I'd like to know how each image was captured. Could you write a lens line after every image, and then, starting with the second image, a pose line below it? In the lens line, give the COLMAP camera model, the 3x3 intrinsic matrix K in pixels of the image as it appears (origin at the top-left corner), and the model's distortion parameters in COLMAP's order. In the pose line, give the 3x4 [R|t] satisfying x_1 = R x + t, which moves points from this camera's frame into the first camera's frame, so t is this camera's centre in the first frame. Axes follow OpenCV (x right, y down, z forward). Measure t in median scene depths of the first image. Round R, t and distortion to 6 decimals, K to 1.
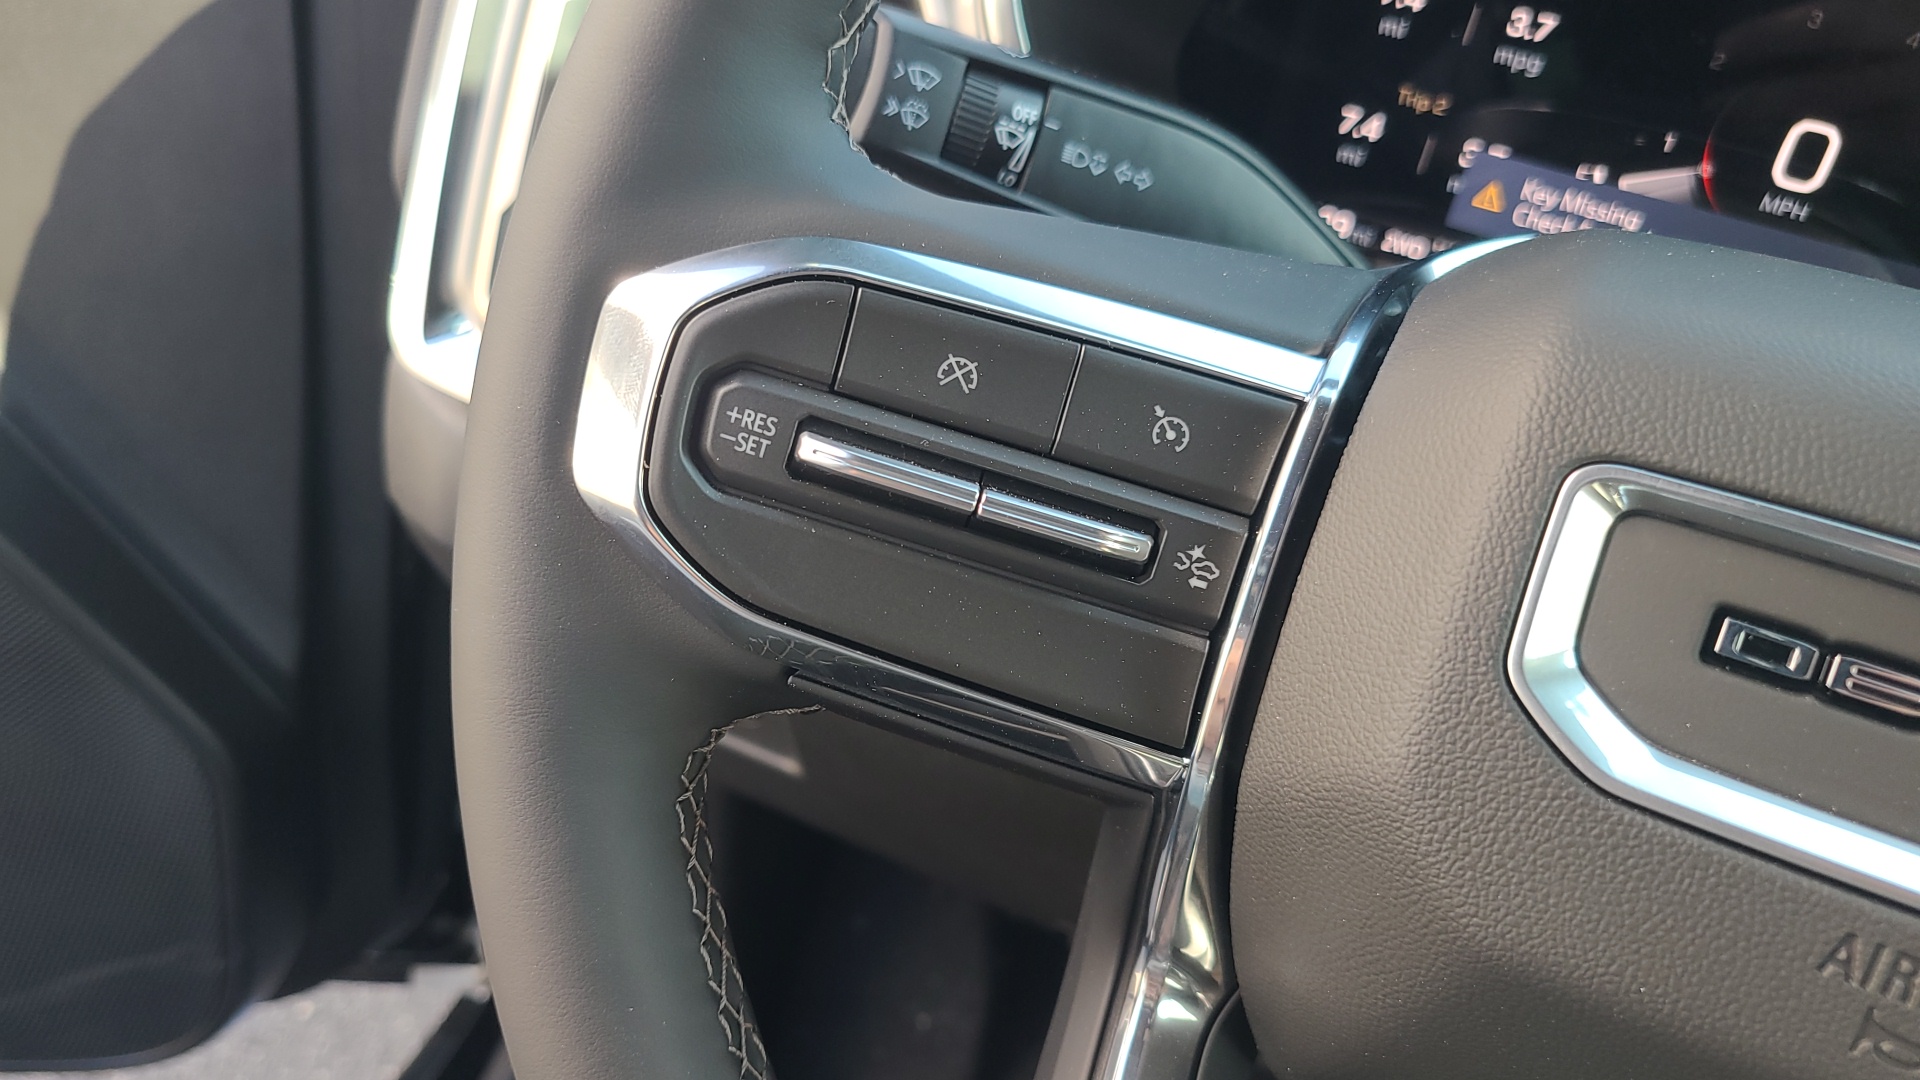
lens RADIAL K [[1480.5, 0, 933.4], [0, 1480.5, 544.1], [0, 0, 1]] dist [-0.006648, -0.001096]
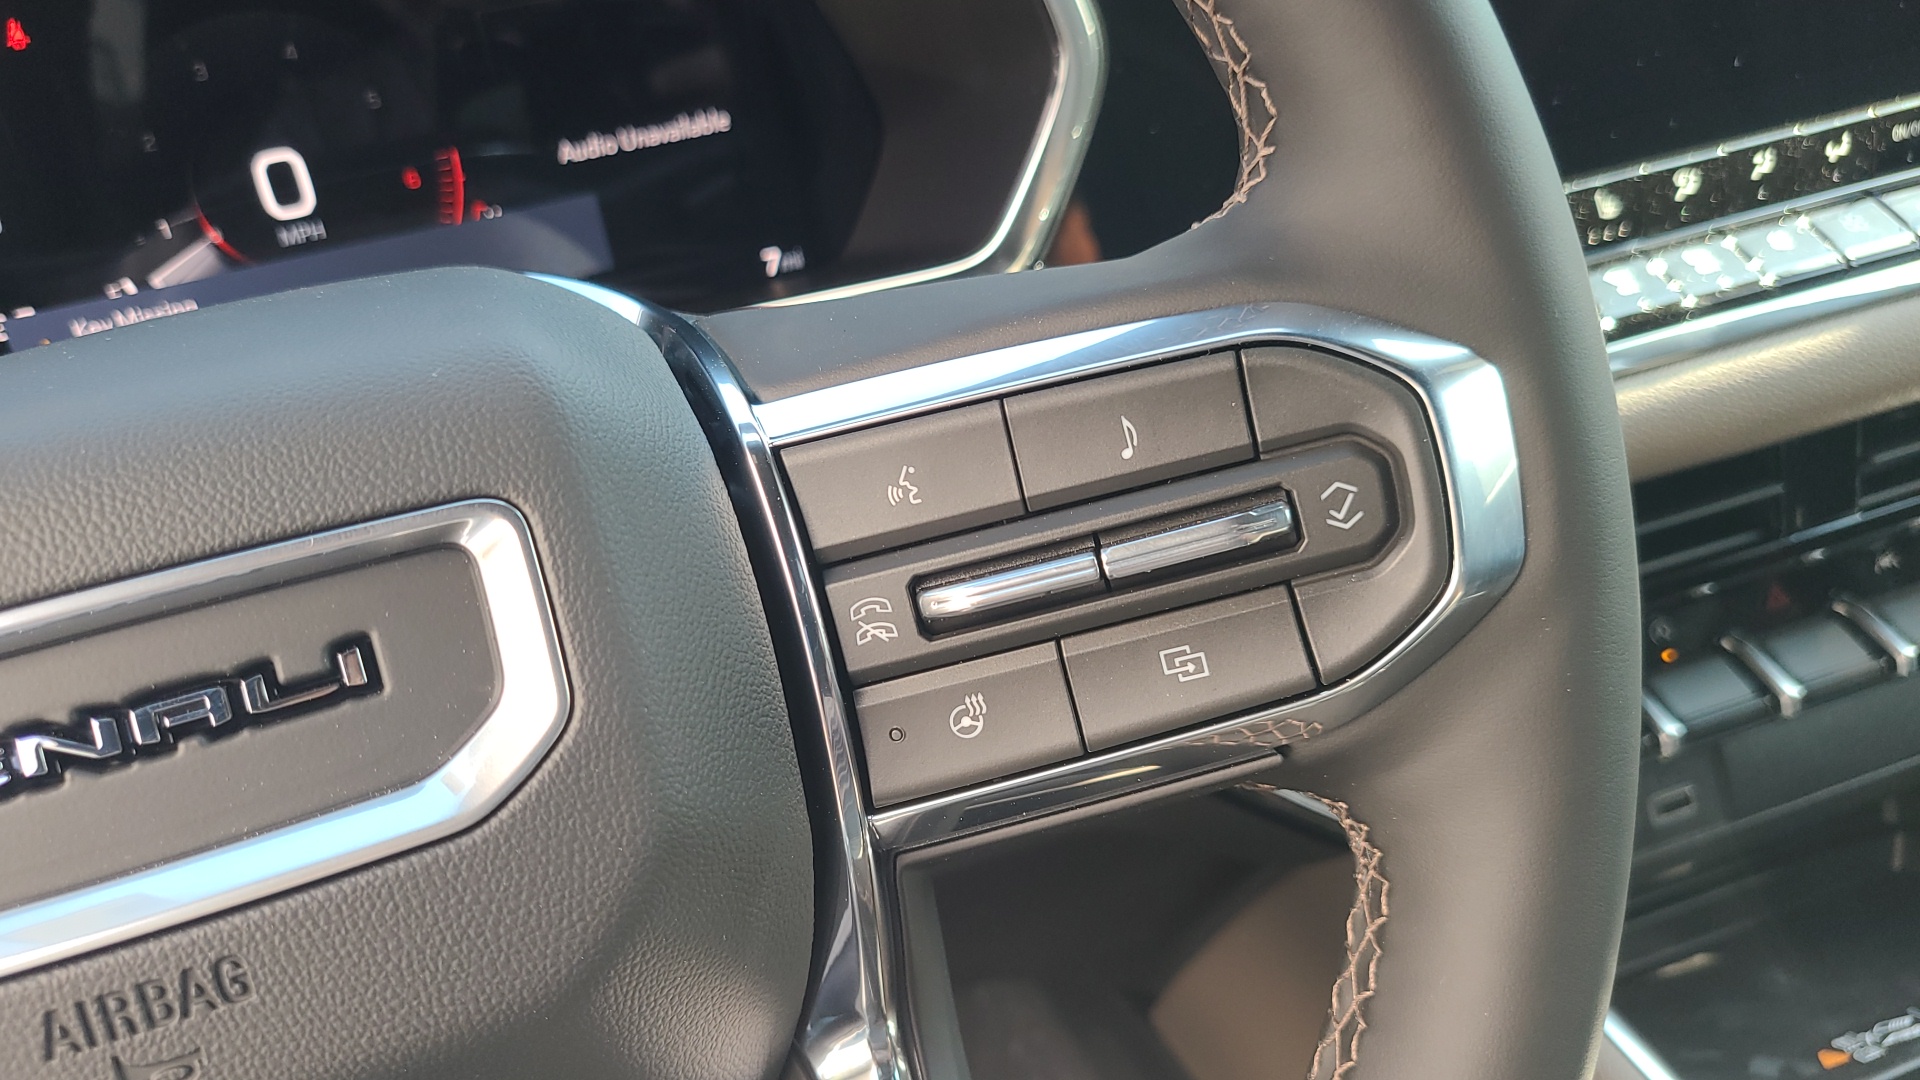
lens RADIAL K [[1480.5, 0, 933.4], [0, 1480.5, 544.1], [0, 0, 1]] dist [-0.006648, -0.001096]
pose [[0.728642, -0.536461, 0.425782, 0.448506], [0.555819, 0.826411, 0.090056, 0.137820], [-0.400183, 0.171040, 0.900333, -0.096475]]
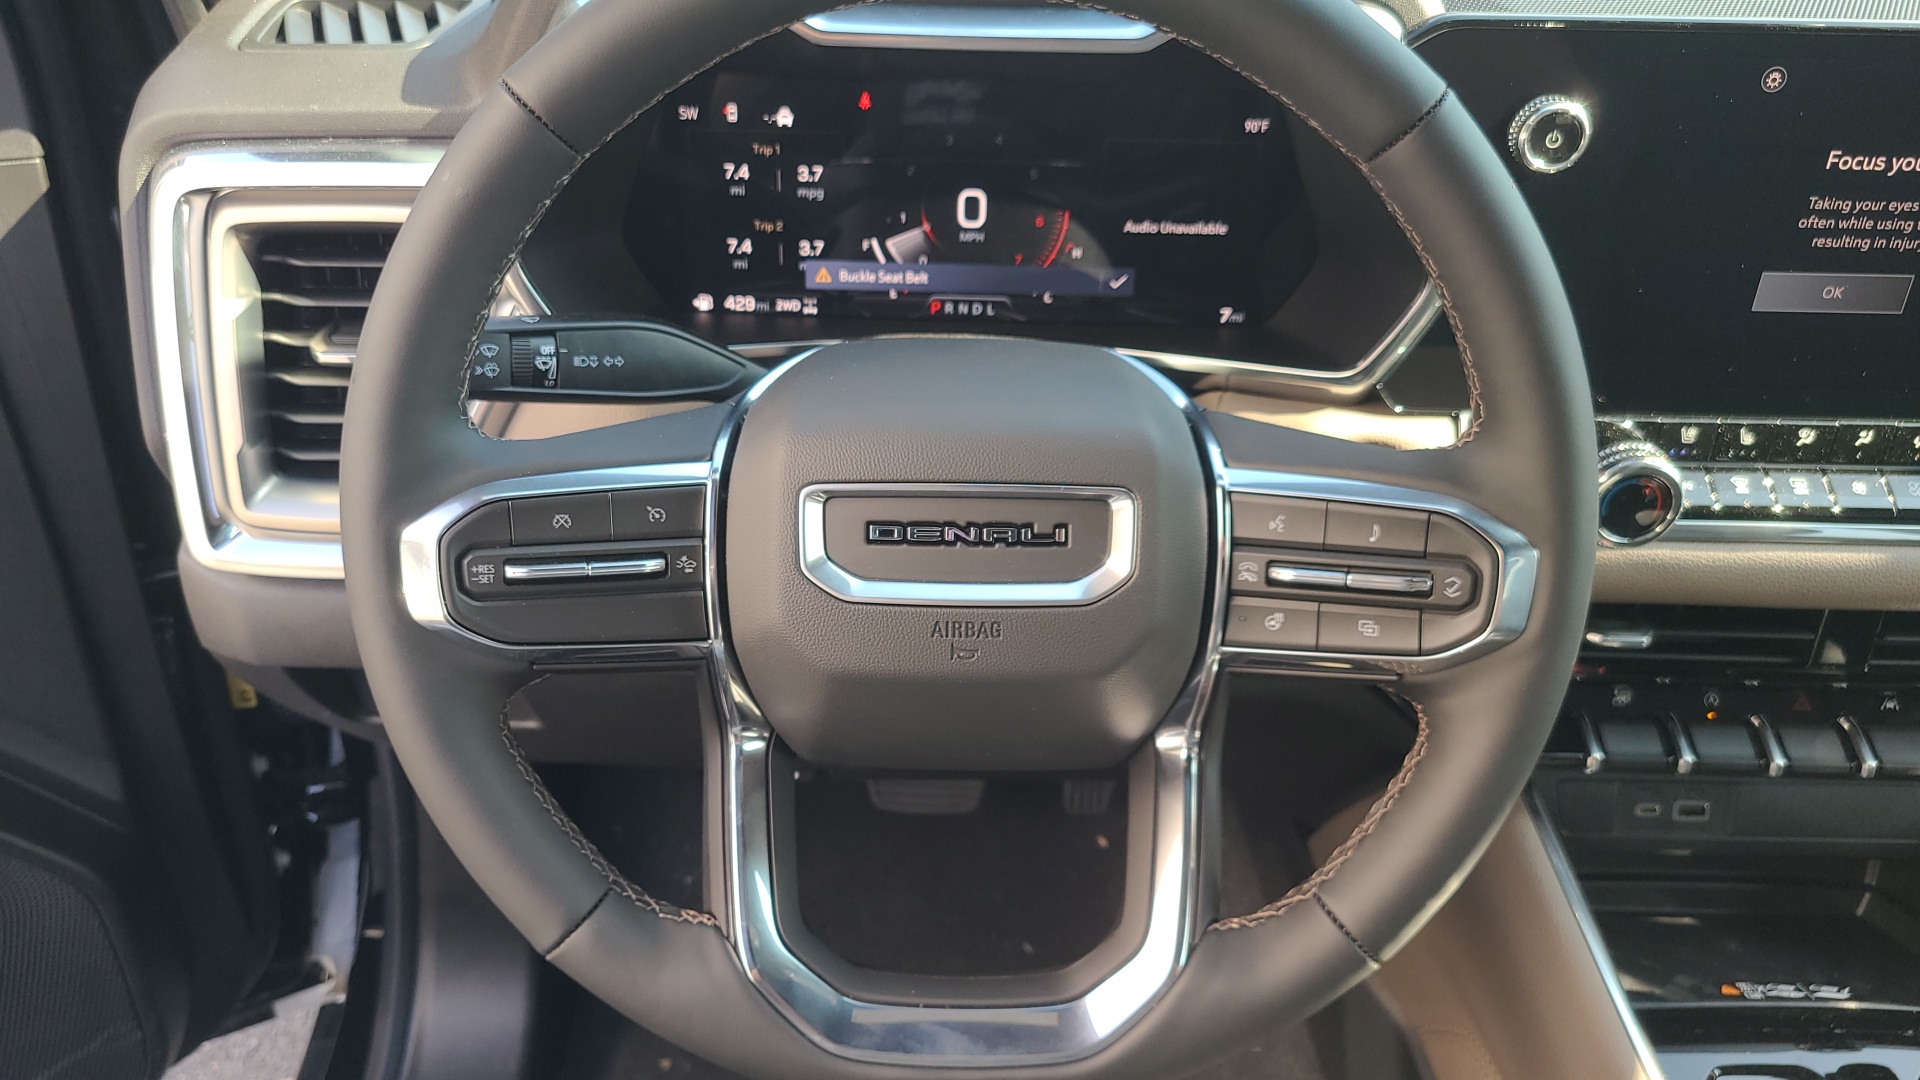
lens RADIAL K [[1449.0, 0, 938.4], [0, 1449.0, 531.7], [0, 0, 1]] dist [0.018108, -0.001449]
pose [[0.919836, -0.324024, 0.221154, 0.035708], [0.309342, 0.945776, 0.099072, -0.097765], [-0.241264, -0.022717, 0.970194, -0.957351]]
